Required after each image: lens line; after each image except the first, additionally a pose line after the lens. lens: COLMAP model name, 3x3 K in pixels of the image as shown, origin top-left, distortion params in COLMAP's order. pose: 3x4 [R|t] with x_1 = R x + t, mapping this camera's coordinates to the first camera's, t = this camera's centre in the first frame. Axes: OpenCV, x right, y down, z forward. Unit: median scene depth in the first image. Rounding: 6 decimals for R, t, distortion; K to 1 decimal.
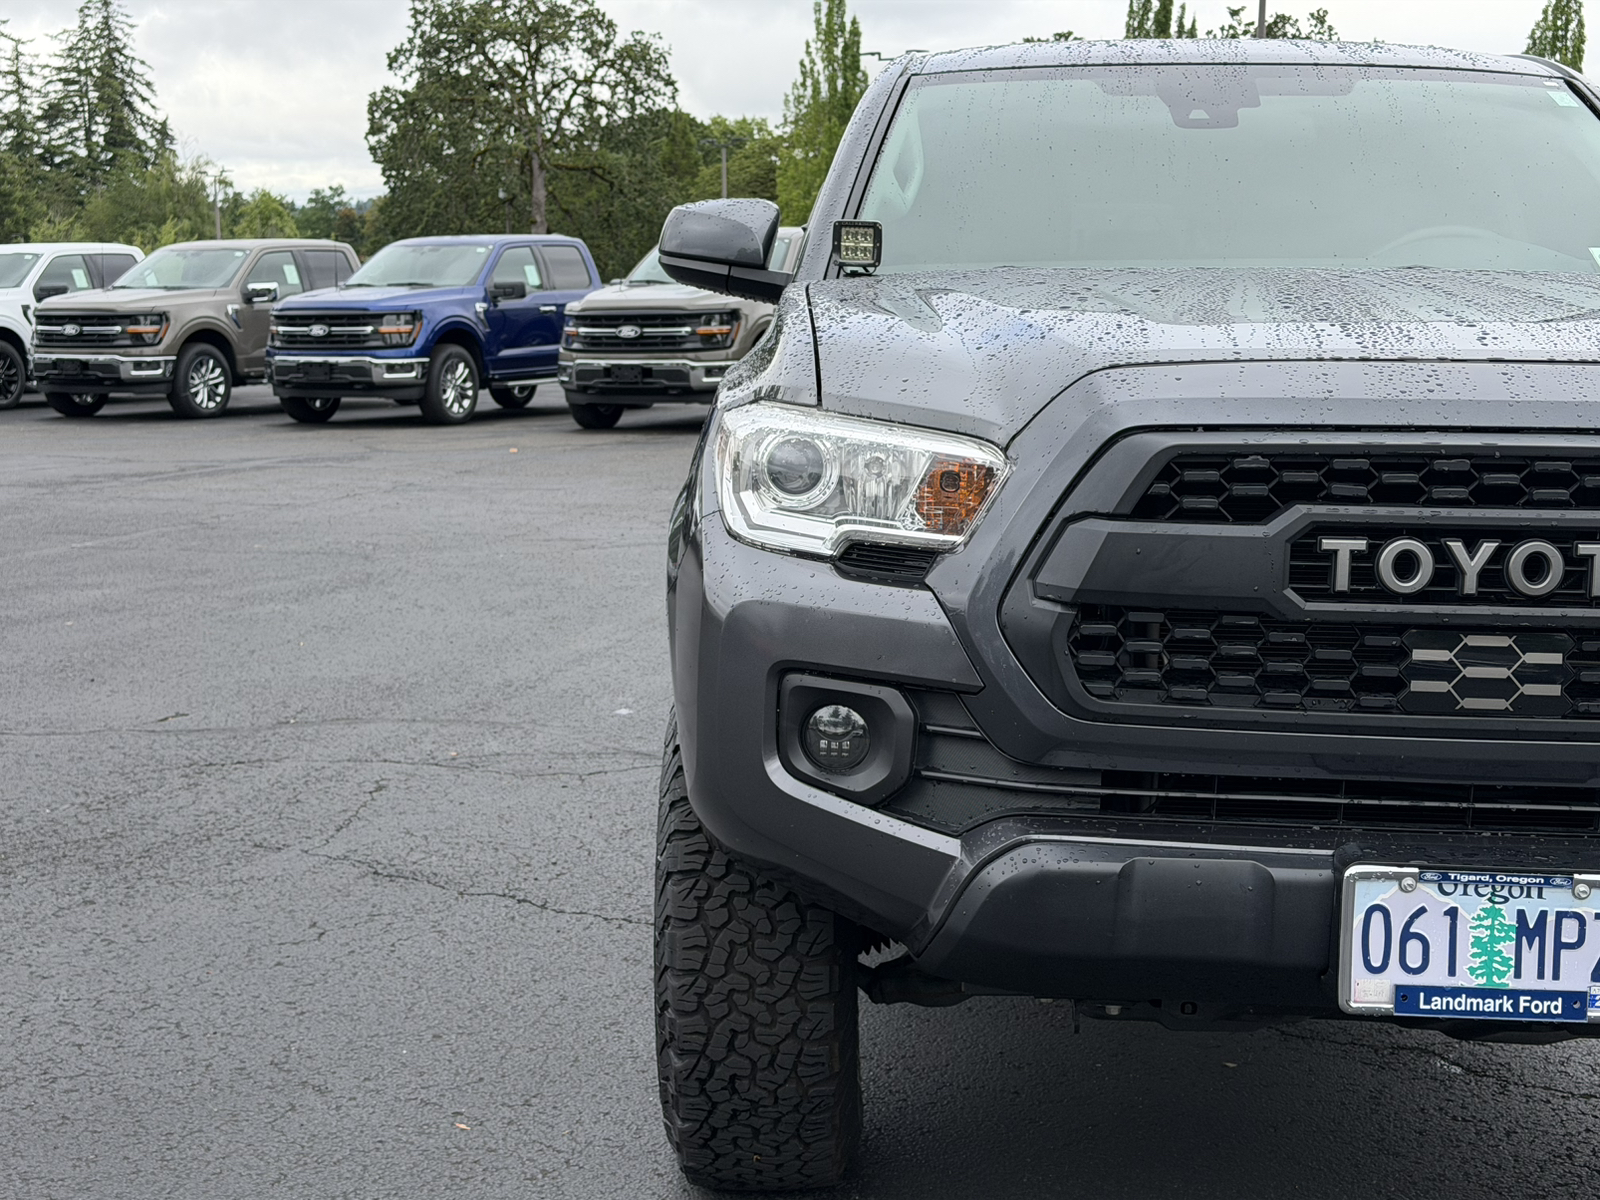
lens RADIAL K [[2167.3, 0, 808.4], [0, 2167.3, 606.2], [0, 0, 1]] dist [0.173942, -0.314436]
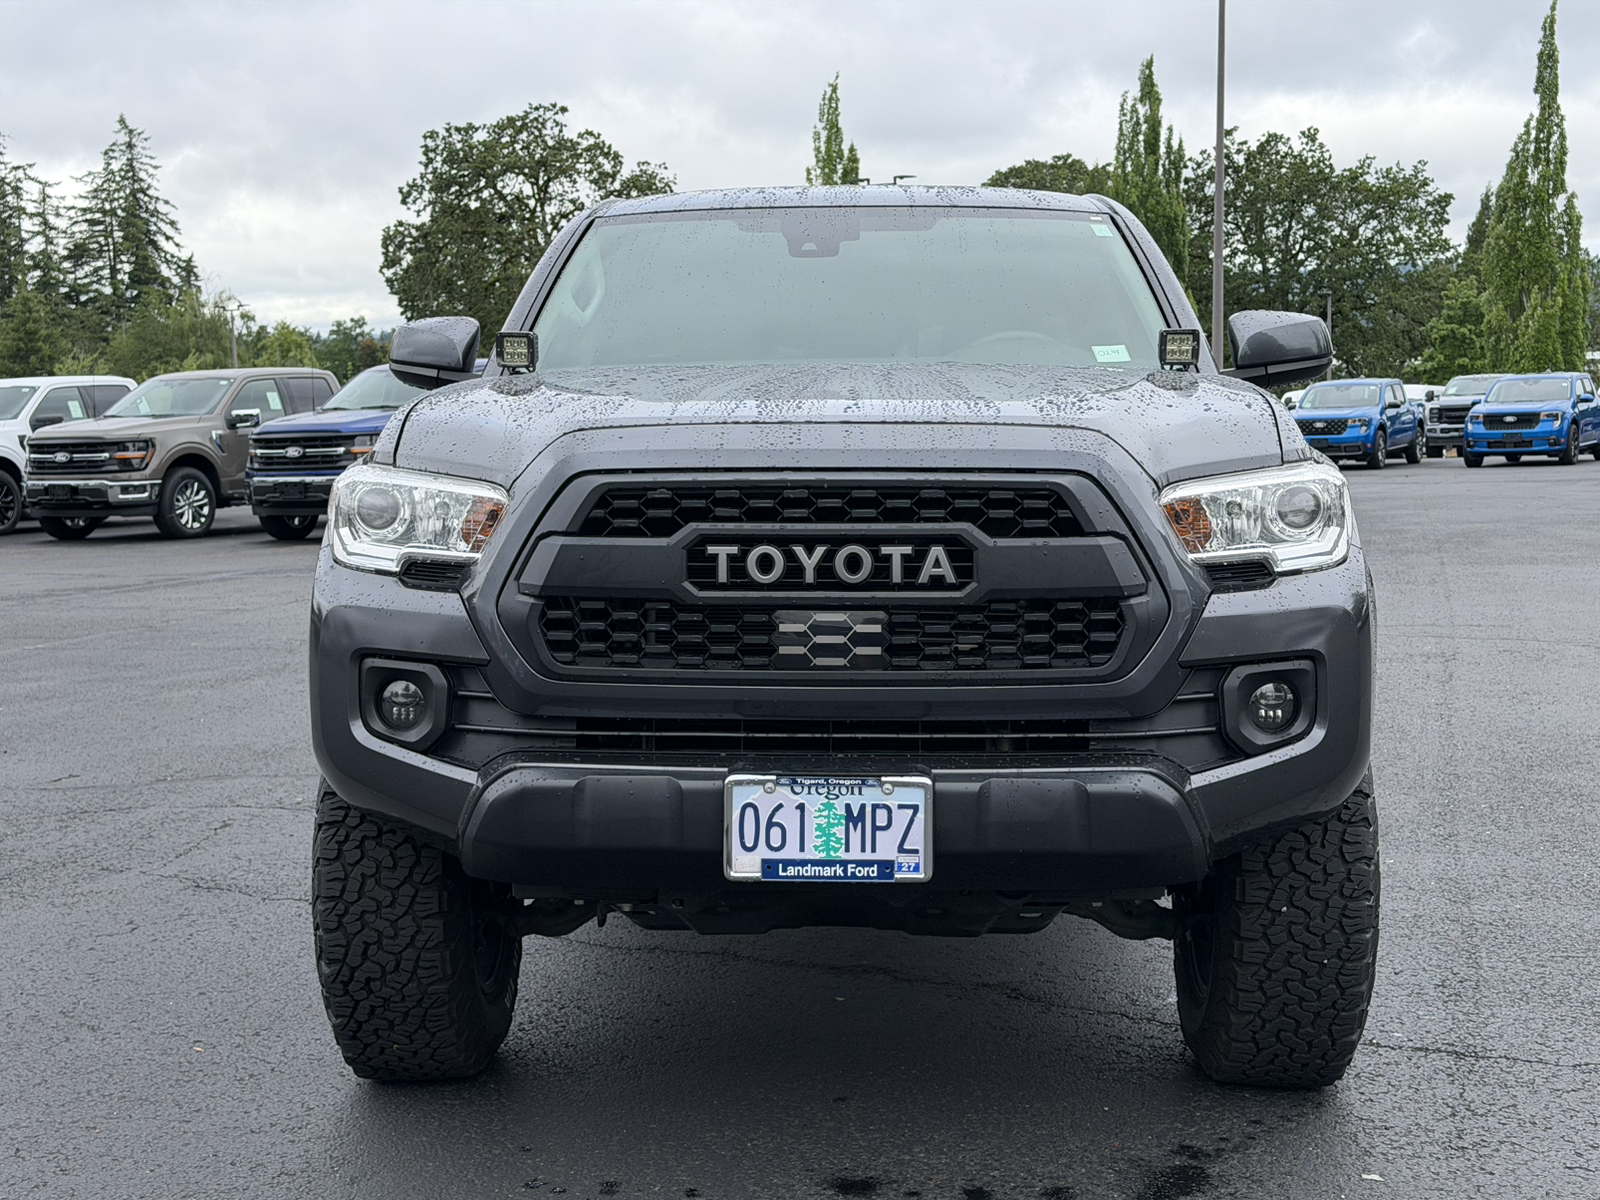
lens RADIAL K [[2167.3, 0, 808.4], [0, 2167.3, 606.2], [0, 0, 1]] dist [0.173942, -0.314436]
pose [[0.999769, -0.018215, -0.011406, 0.156255], [0.017573, 0.998381, -0.054094, 0.042405], [0.012373, 0.053881, 0.998471, -0.202302]]
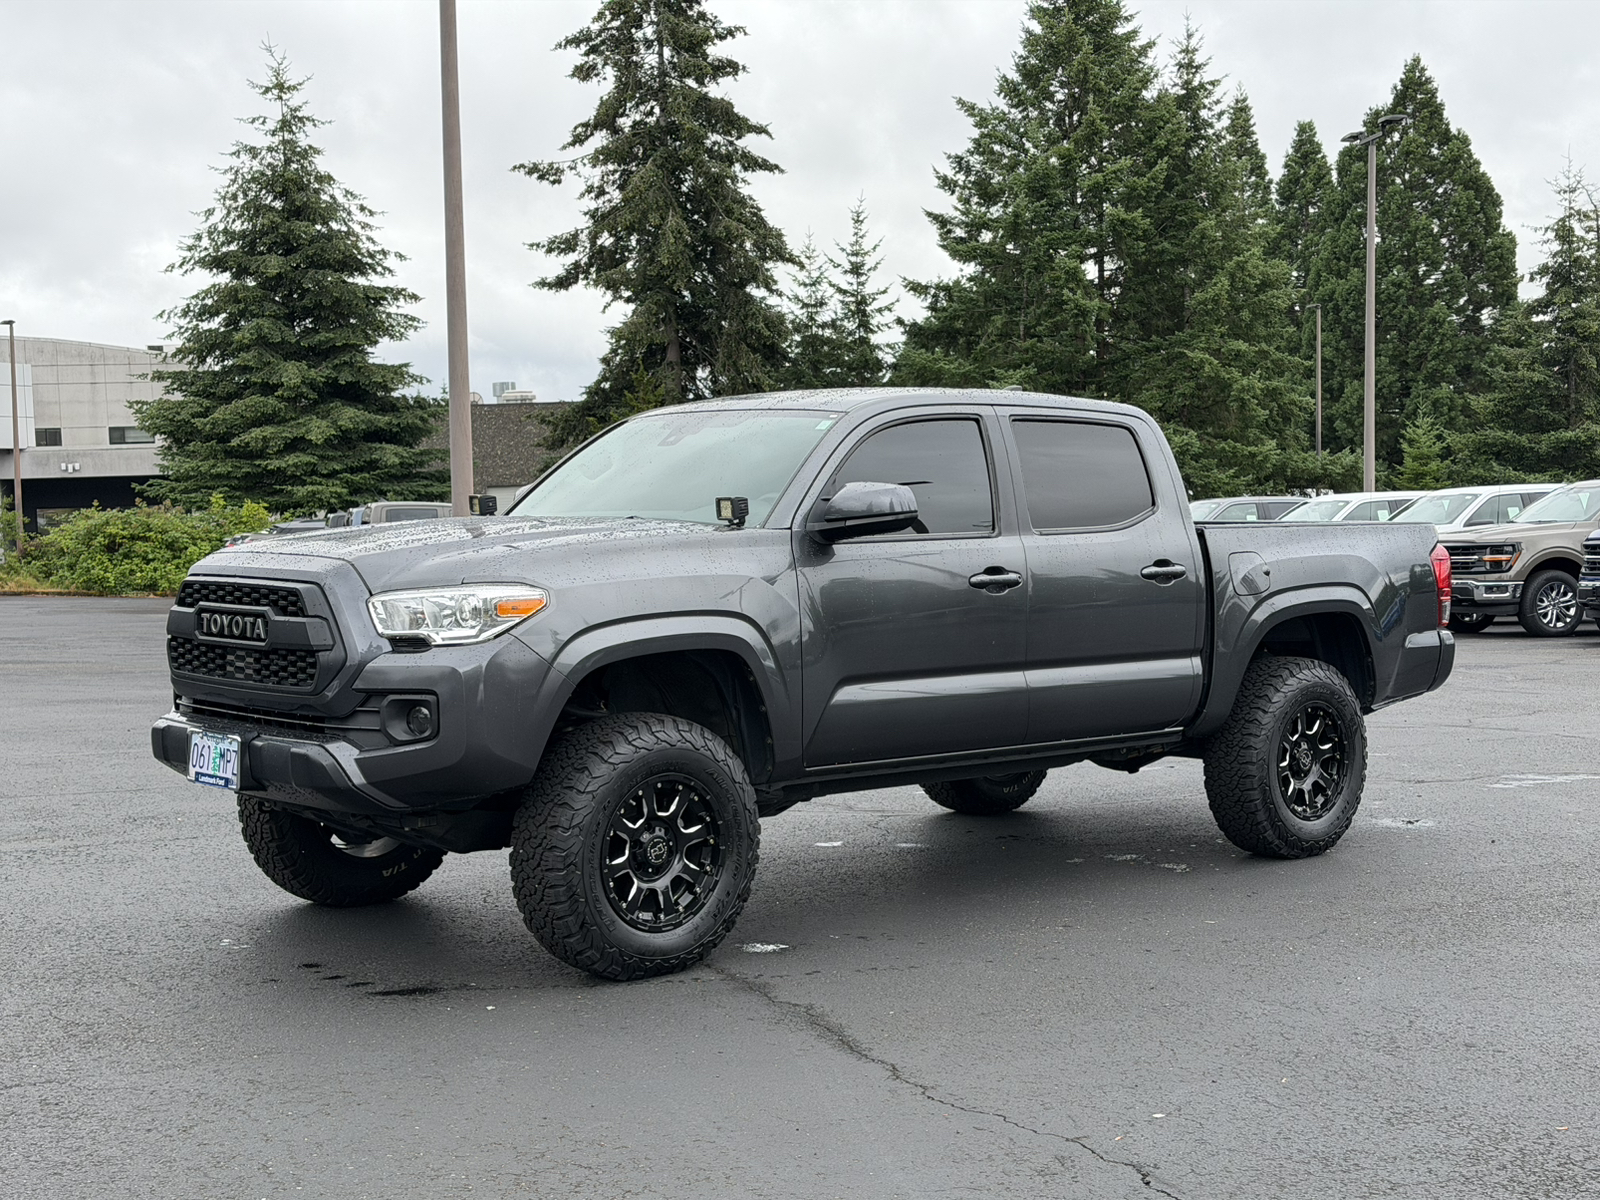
lens RADIAL K [[2201.8, 0, 802.2], [0, 2201.8, 534.7], [0, 0, 1]] dist [-0.002873, -0.018461]
pose [[0.677757, -0.002823, -0.735280, 1.419830], [-0.098314, 0.990666, -0.094426, 0.030508], [0.728683, 0.136286, 0.671153, -0.182826]]
